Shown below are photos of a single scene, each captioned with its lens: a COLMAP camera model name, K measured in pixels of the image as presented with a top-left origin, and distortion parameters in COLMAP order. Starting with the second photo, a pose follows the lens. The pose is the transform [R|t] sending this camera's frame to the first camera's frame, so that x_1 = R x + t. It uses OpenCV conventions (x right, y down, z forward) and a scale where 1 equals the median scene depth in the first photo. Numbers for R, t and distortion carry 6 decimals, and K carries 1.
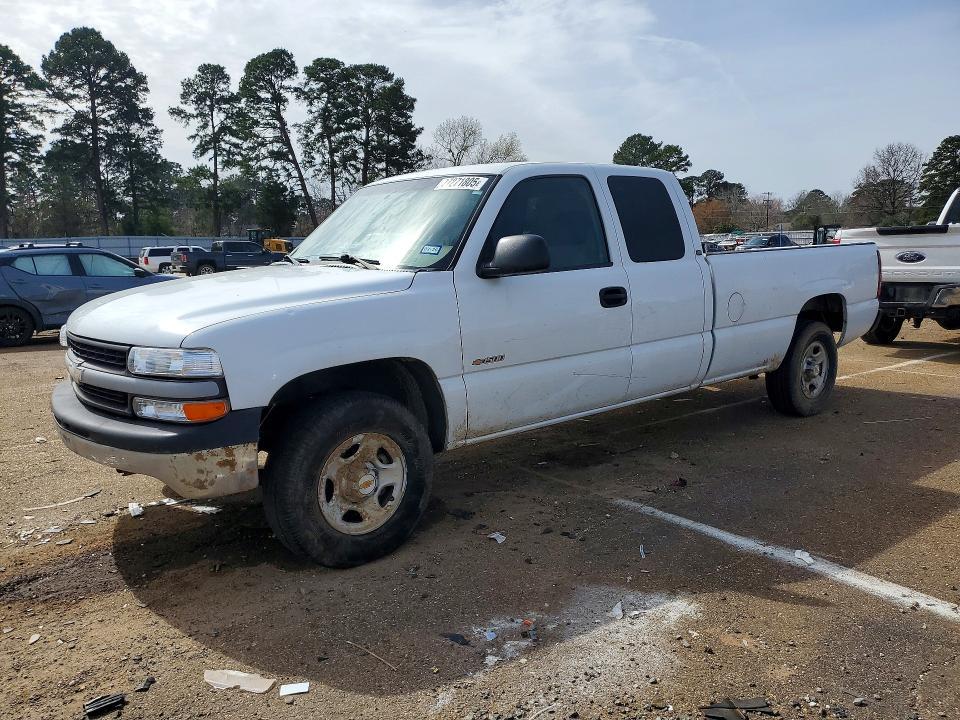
lens RADIAL K [[768.2, 0, 477.1], [0, 768.2, 361.0], [0, 0, 1]] dist [0.003938, -0.000884]
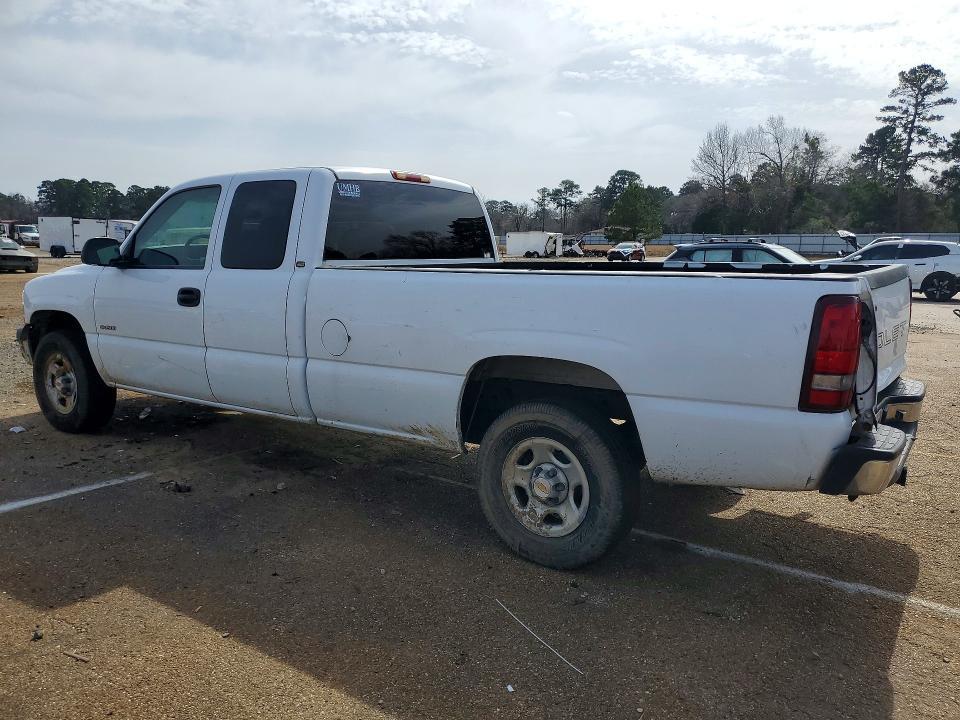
lens RADIAL K [[768.2, 0, 477.1], [0, 768.2, 361.0], [0, 0, 1]] dist [0.003938, -0.000884]
pose [[0.239230, 0.169645, -0.956028, 1.184545], [-0.160520, 0.977980, 0.133373, -0.183489], [0.957602, 0.121555, 0.261193, 0.996493]]
